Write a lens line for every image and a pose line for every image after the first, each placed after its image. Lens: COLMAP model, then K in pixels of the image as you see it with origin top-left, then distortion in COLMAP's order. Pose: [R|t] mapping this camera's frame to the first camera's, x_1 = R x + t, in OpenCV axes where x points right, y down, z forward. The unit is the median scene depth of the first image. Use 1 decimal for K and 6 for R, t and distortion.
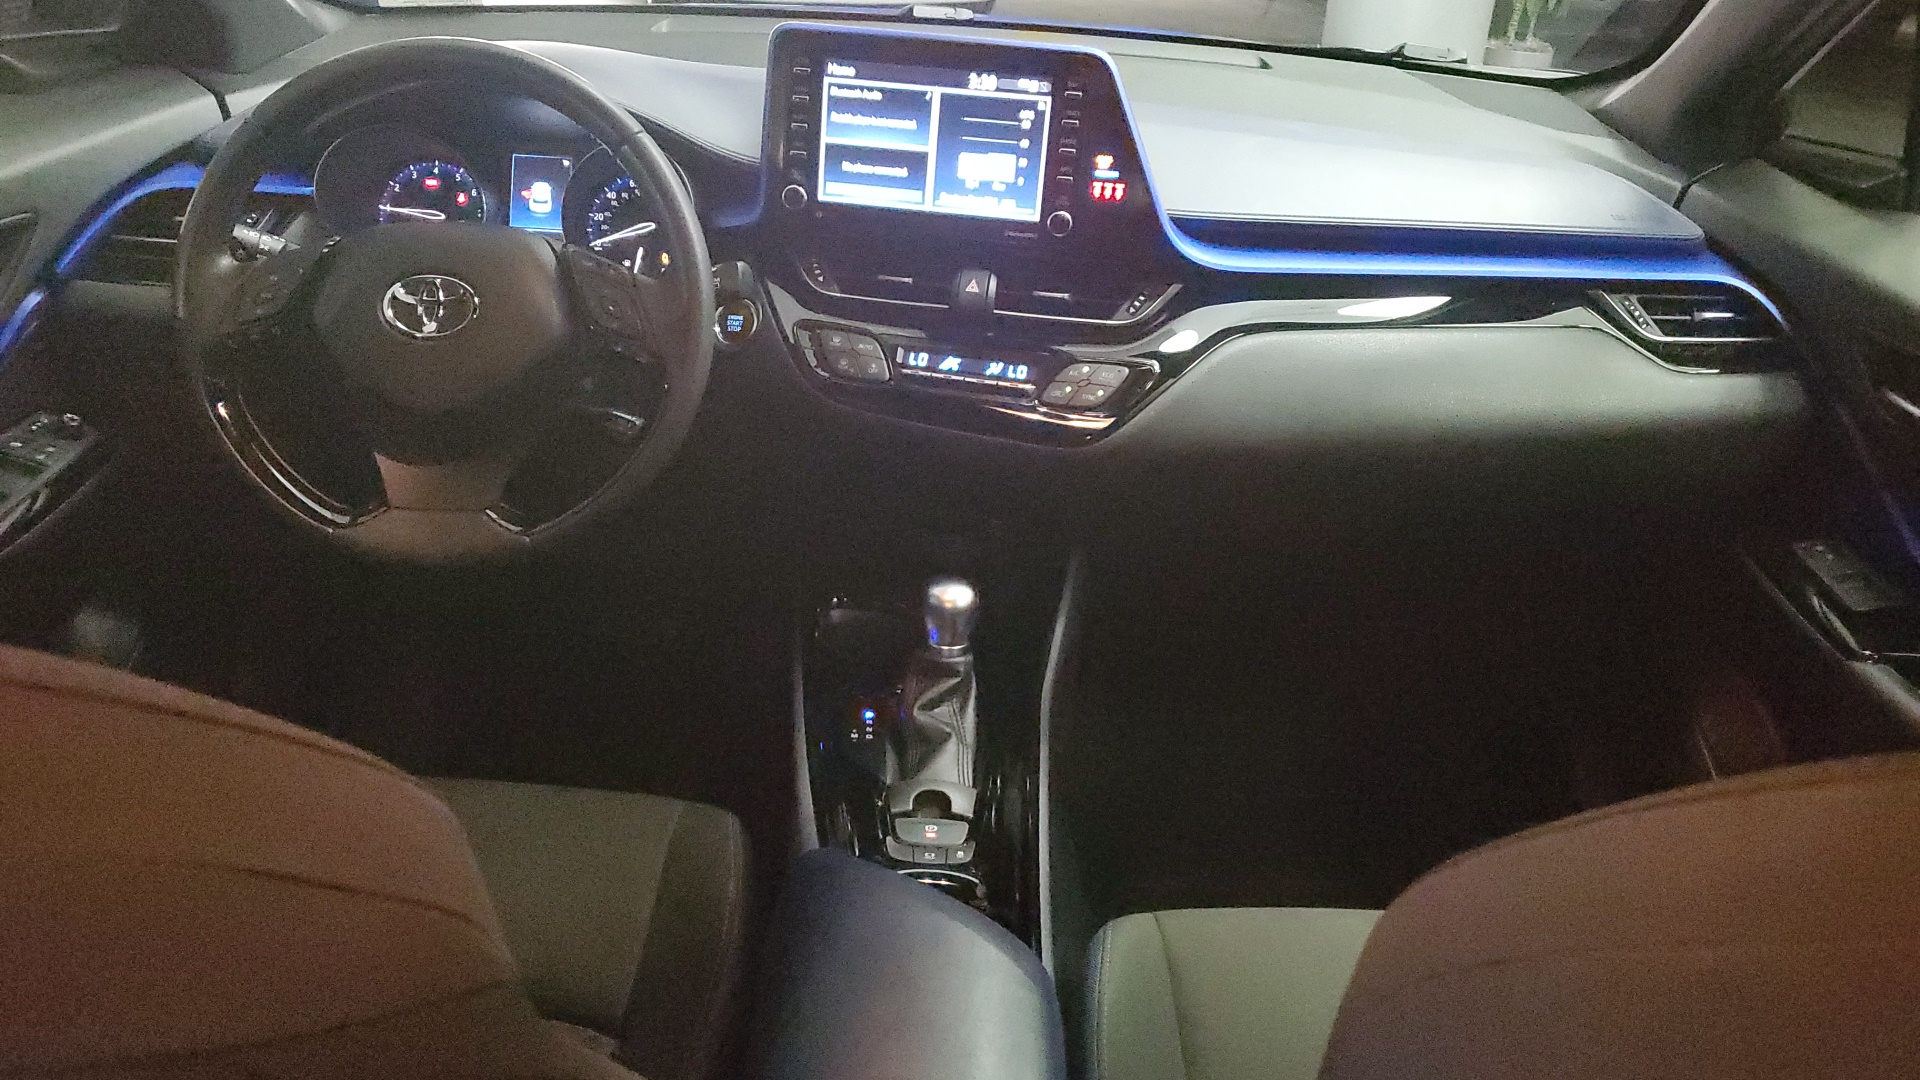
lens RADIAL K [[1388.6, 0, 956.1], [0, 1388.6, 563.0], [0, 0, 1]] dist [0.054829, -0.073660]
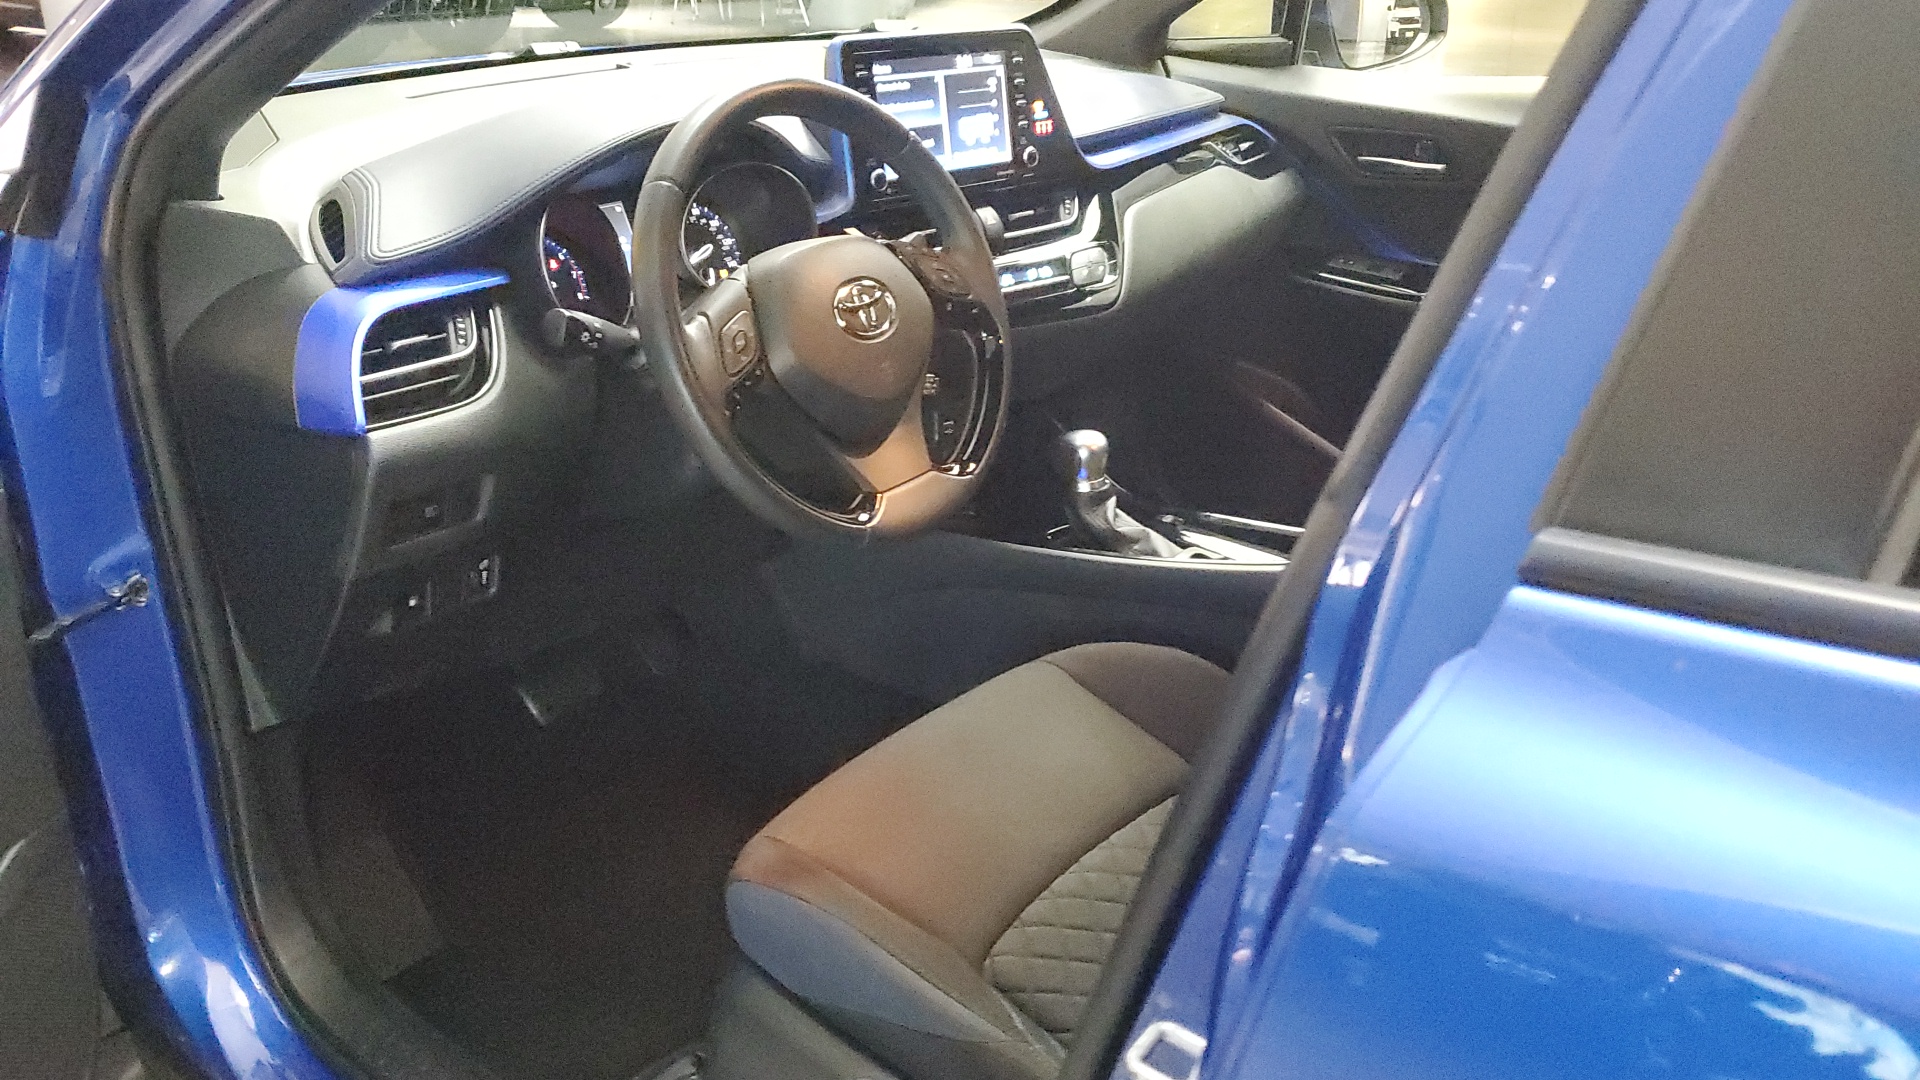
lens RADIAL K [[1388.6, 0, 956.1], [0, 1388.6, 563.0], [0, 0, 1]] dist [0.054829, -0.073660]
pose [[0.624923, -0.383920, 0.679762, -1.032058], [0.390610, 0.907662, 0.153537, -0.124329], [-0.675940, 0.169573, 0.717182, 0.157459]]
